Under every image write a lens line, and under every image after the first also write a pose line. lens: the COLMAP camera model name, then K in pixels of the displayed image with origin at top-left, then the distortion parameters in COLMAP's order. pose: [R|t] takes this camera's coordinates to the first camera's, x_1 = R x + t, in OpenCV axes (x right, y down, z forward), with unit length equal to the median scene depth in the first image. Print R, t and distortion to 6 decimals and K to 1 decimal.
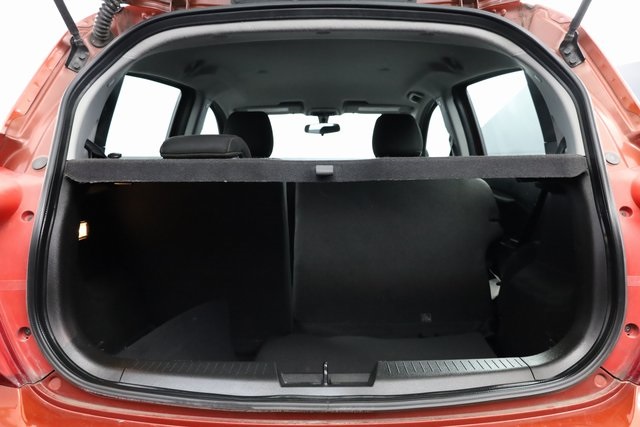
lens RADIAL K [[450.6, 0, 320.5], [0, 450.6, 213.6], [0, 0, 1]] dist [-0.000908, -0.006172]
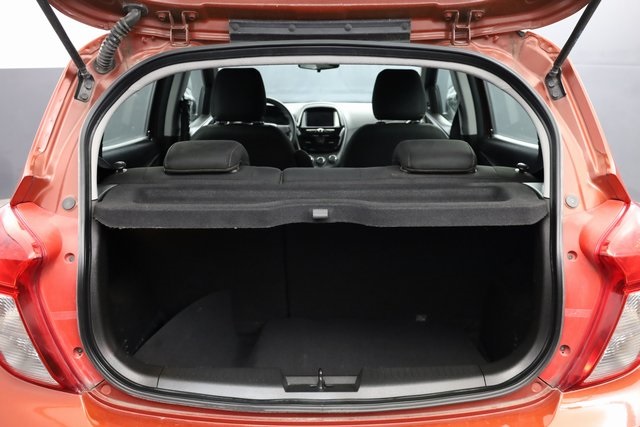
lens RADIAL K [[566.8, 0, 320.7], [0, 566.8, 213.2], [0, 0, 1]] dist [-0.013092, 0.016785]
pose [[0.999953, 0.001841, 0.009526, -0.004162], [-0.003765, 0.978522, 0.206109, -0.416202], [-0.008942, -0.206135, 0.978483, -0.436874]]
